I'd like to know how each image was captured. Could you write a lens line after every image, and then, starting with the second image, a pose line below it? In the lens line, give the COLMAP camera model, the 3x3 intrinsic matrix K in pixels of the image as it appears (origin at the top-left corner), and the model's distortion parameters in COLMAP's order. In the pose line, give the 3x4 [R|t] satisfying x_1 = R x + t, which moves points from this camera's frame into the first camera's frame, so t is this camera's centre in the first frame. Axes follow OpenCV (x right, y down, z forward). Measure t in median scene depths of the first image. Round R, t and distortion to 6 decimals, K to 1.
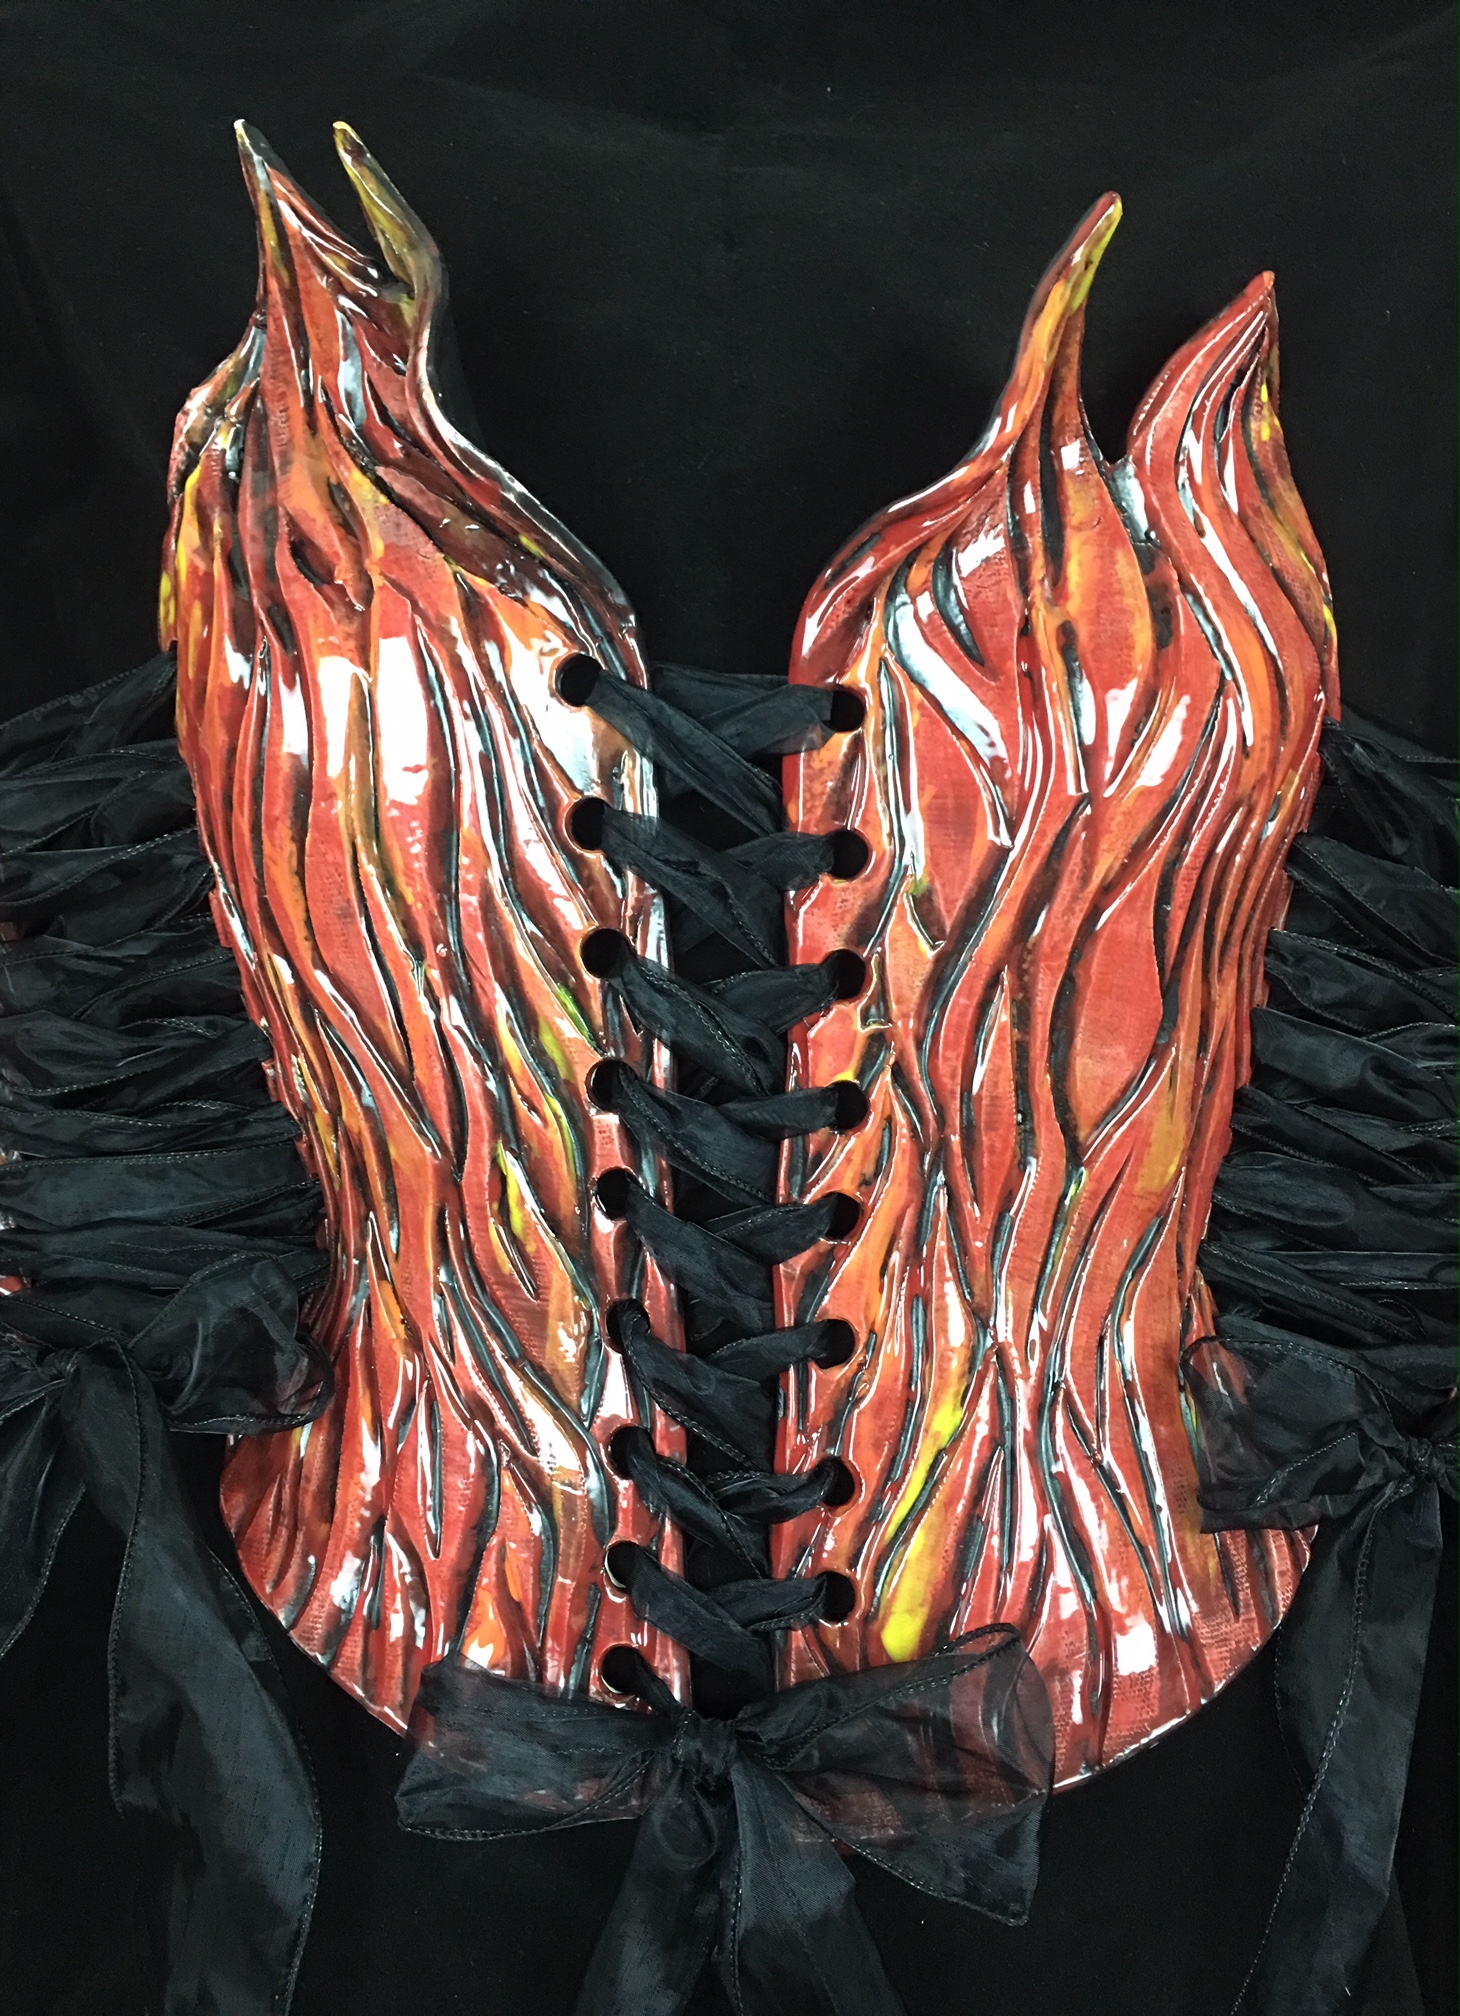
lens RADIAL K [[1767.8, 0, 701.8], [0, 1767.8, 1001.6], [0, 0, 1]] dist [0.048800, -0.101402]
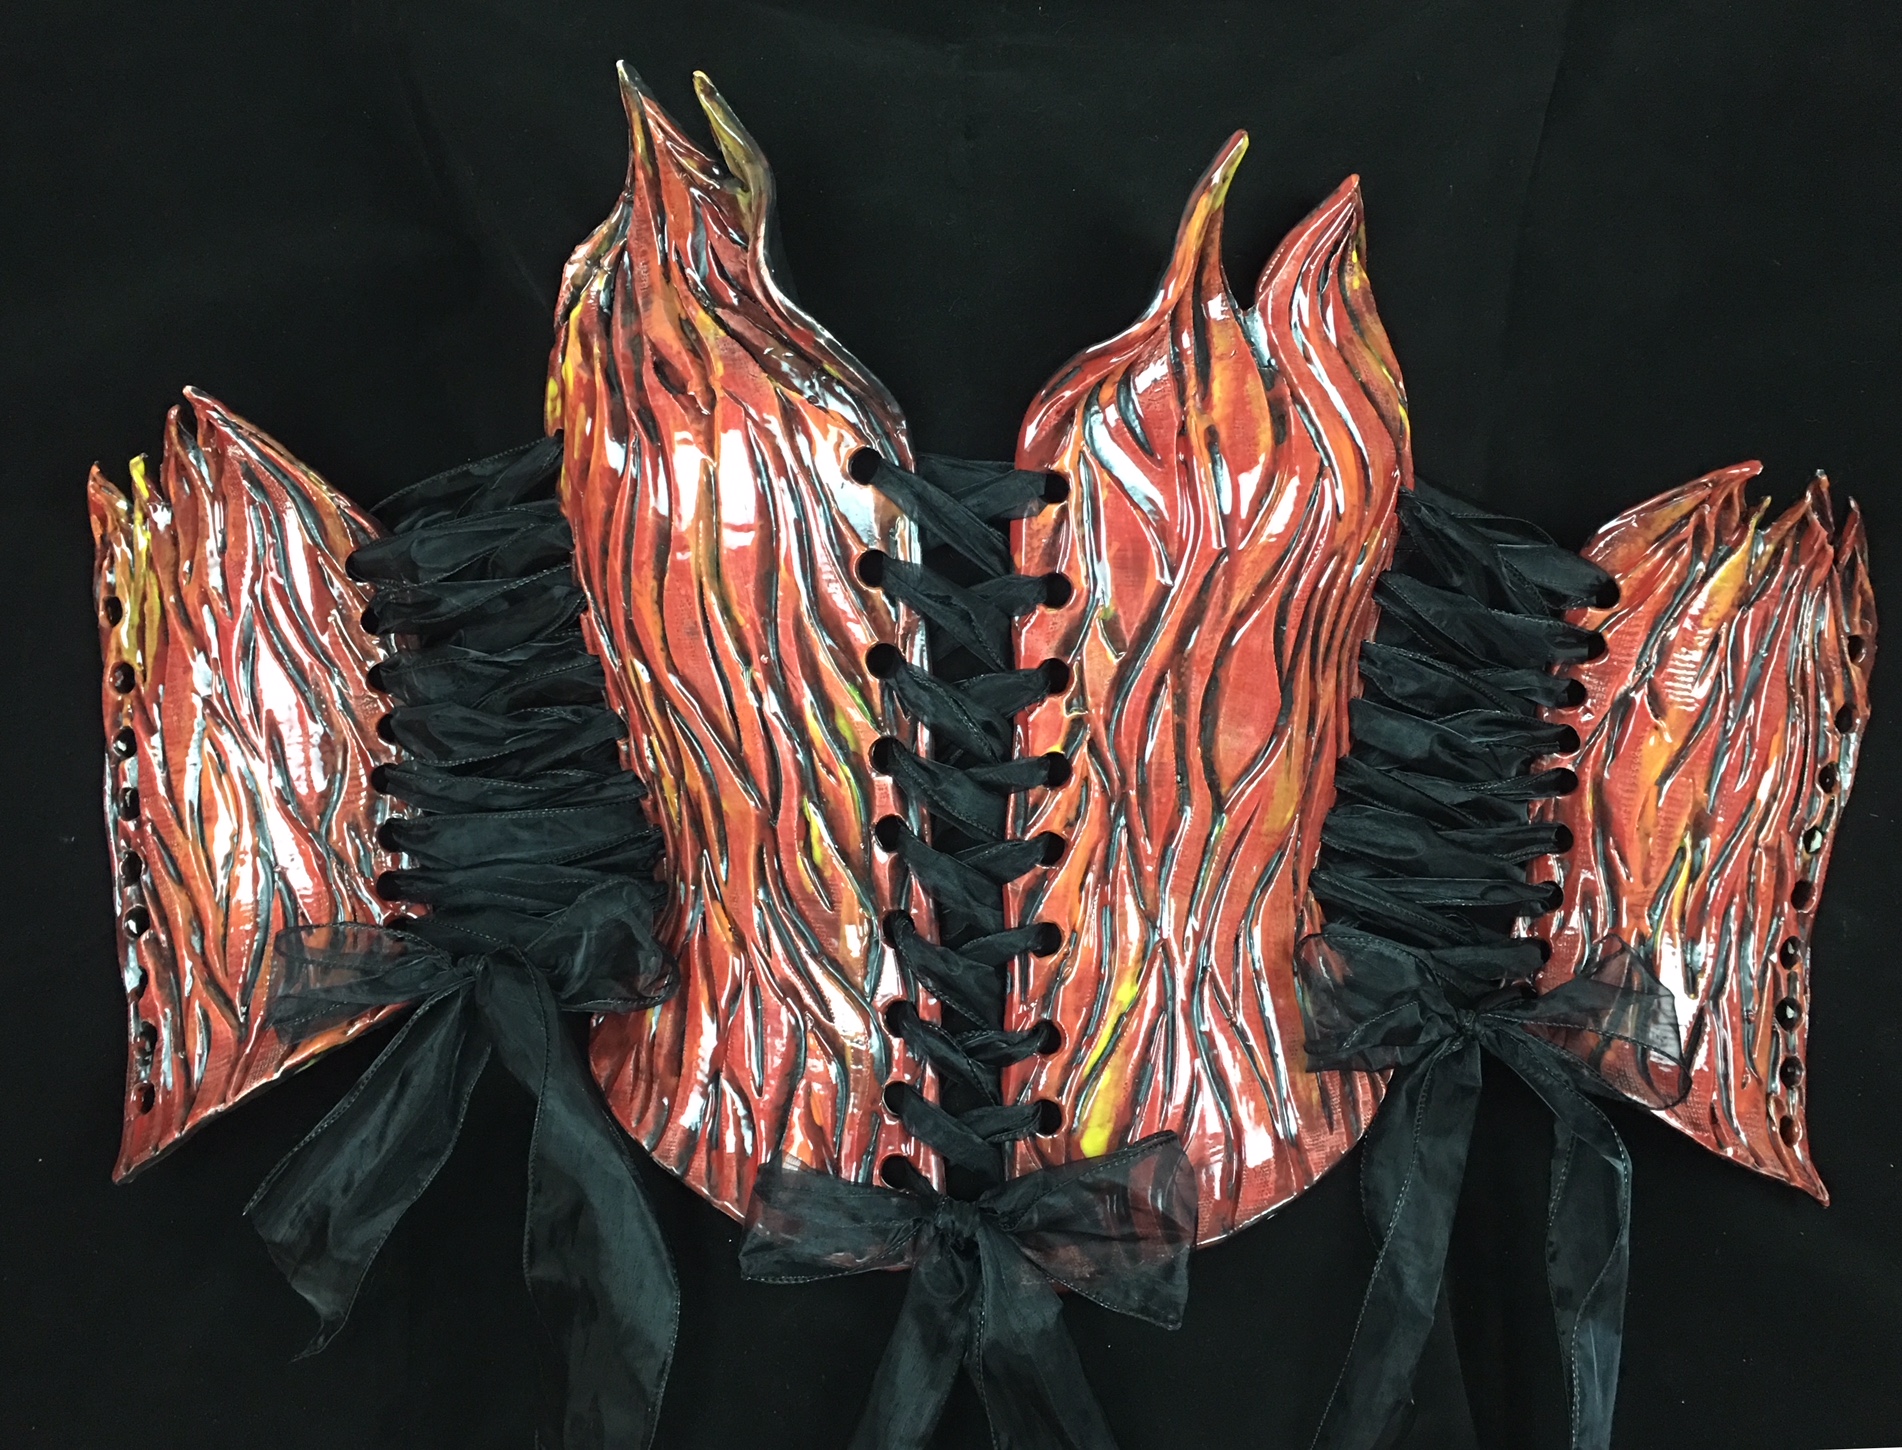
lens RADIAL K [[1807.2, 0, 951.0], [0, 1807.2, 725.0], [0, 0, 1]] dist [0.010170, 0.001939]
pose [[0.999428, -0.001824, 0.033765, -0.048452], [0.001156, 0.999804, 0.019770, -0.004661], [-0.033794, -0.019720, 0.999234, -0.418247]]
